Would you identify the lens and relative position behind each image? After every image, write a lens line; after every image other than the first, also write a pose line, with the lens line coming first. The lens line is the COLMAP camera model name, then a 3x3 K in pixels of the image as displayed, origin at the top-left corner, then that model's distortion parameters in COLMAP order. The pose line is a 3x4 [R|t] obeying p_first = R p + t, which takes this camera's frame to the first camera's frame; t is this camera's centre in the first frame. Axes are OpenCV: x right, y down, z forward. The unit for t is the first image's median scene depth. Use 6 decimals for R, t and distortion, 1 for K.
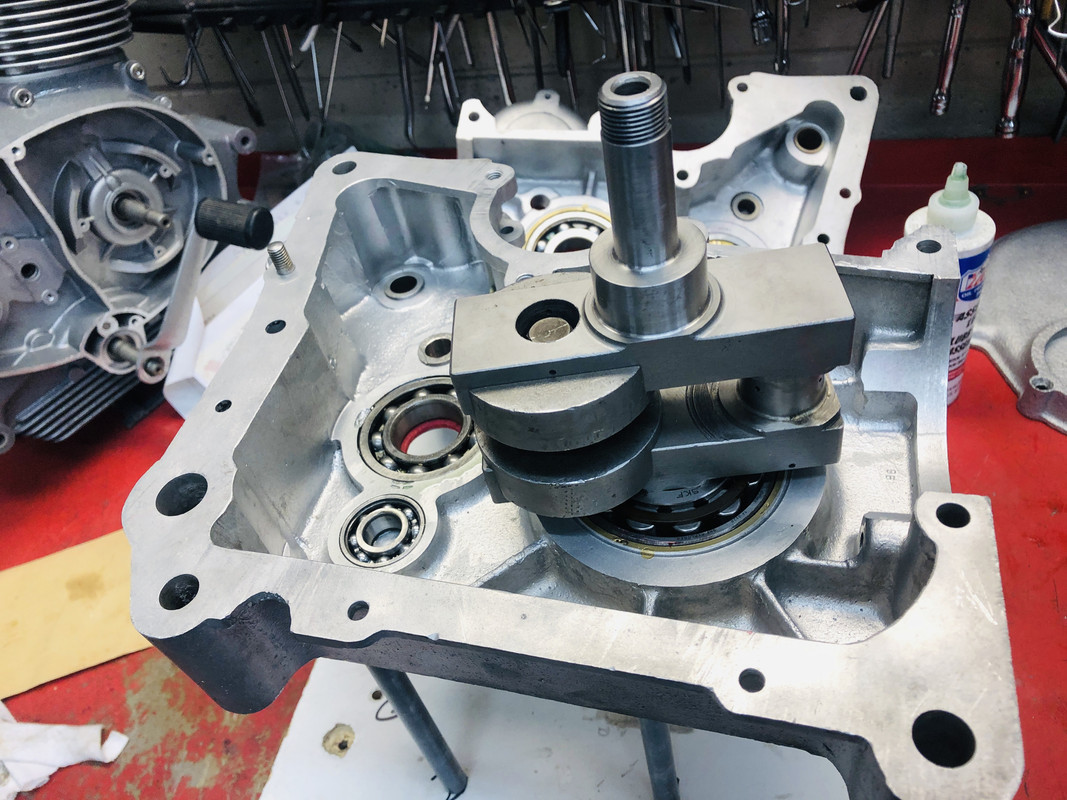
lens RADIAL K [[878.4, 0, 533.5], [0, 878.4, 400.0], [0, 0, 1]] dist [0.018355, 0.011738]
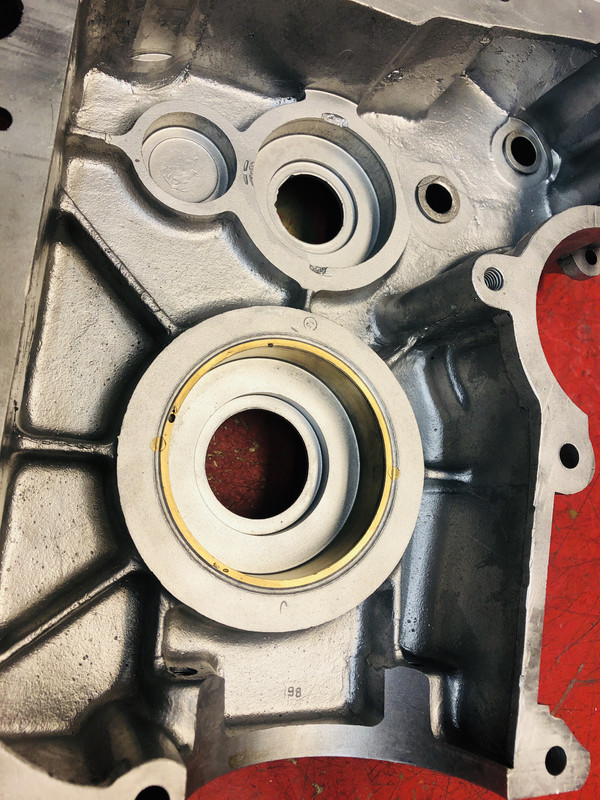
lens RADIAL K [[658.6, 0, 300.0], [0, 658.6, 400.0], [0, 0, 1]] dist [0.018355, 0.011738]
pose [[0.099701, 0.992439, 0.071591, 0.037233], [-0.936700, 0.069344, 0.343198, -0.150933], [0.335639, -0.101277, 0.936531, 0.302812]]
